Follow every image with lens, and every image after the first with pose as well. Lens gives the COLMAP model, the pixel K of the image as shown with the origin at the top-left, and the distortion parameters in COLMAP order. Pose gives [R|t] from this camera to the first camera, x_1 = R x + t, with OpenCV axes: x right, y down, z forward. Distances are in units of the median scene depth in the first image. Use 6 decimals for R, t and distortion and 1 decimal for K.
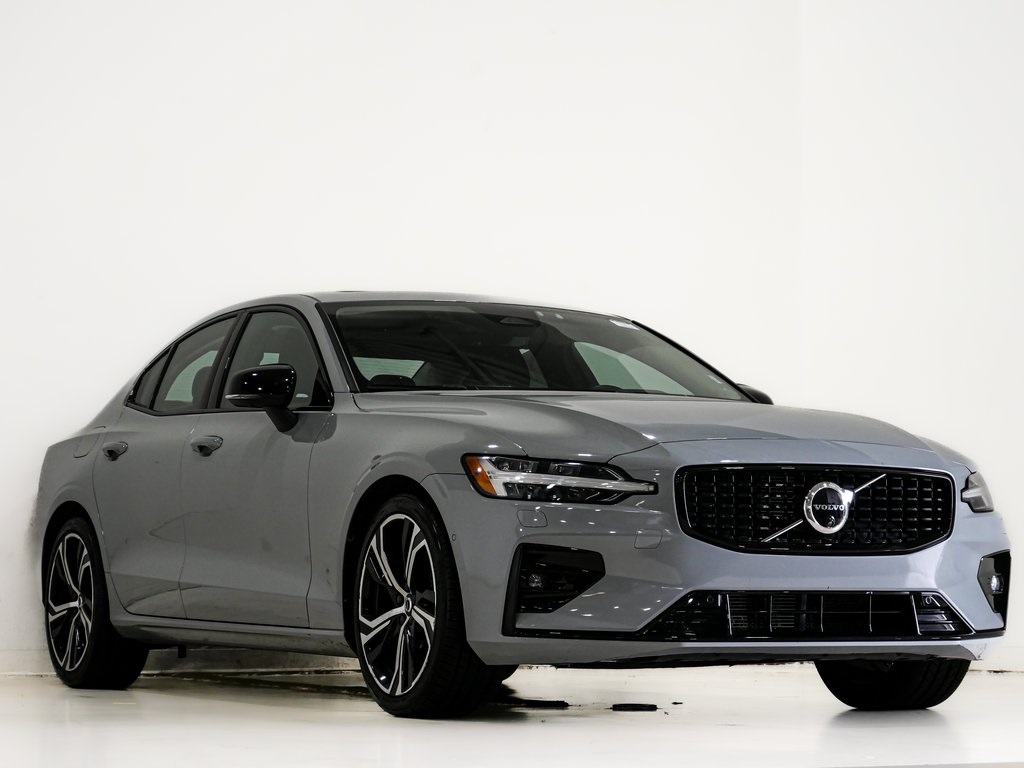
lens RADIAL K [[2732.6, 0, 511.6], [0, 2732.6, 384.4], [0, 0, 1]] dist [0.058851, 0.000000]
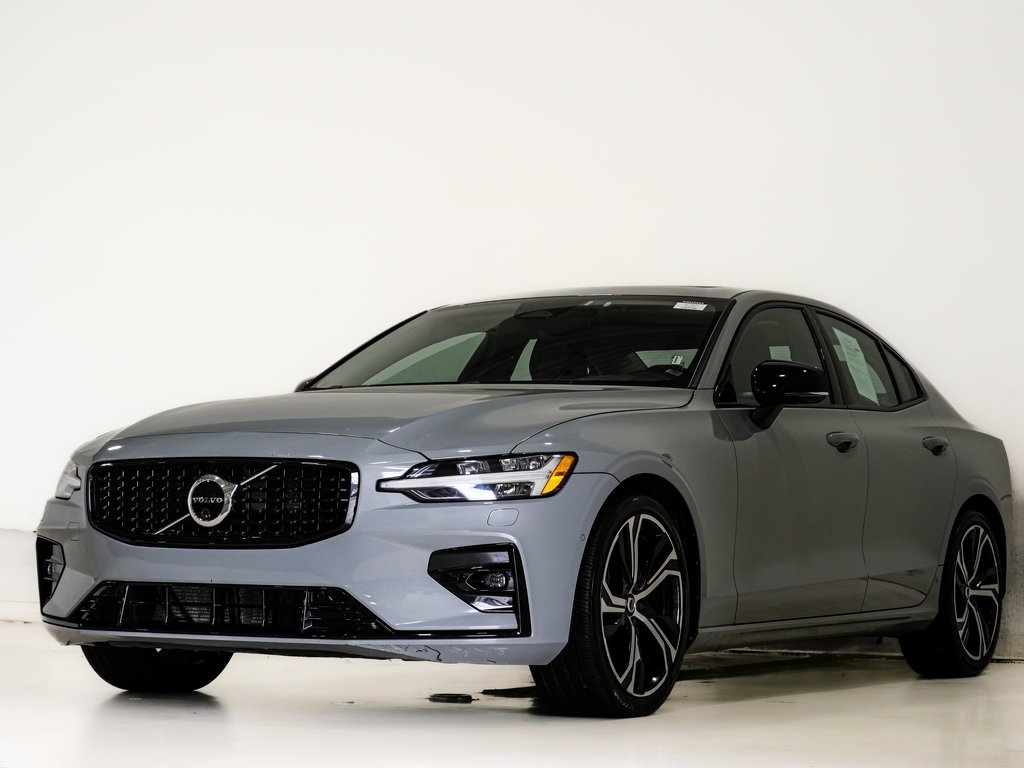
lens RADIAL K [[2387.4, 0, 512.5], [0, 2387.4, 383.5], [0, 0, 1]] dist [-0.004152, 0.000000]
pose [[0.549048, -0.049566, -0.834320, 0.901512], [0.049679, 0.998410, -0.026622, 0.031233], [0.834313, -0.026831, 0.550637, 0.614759]]
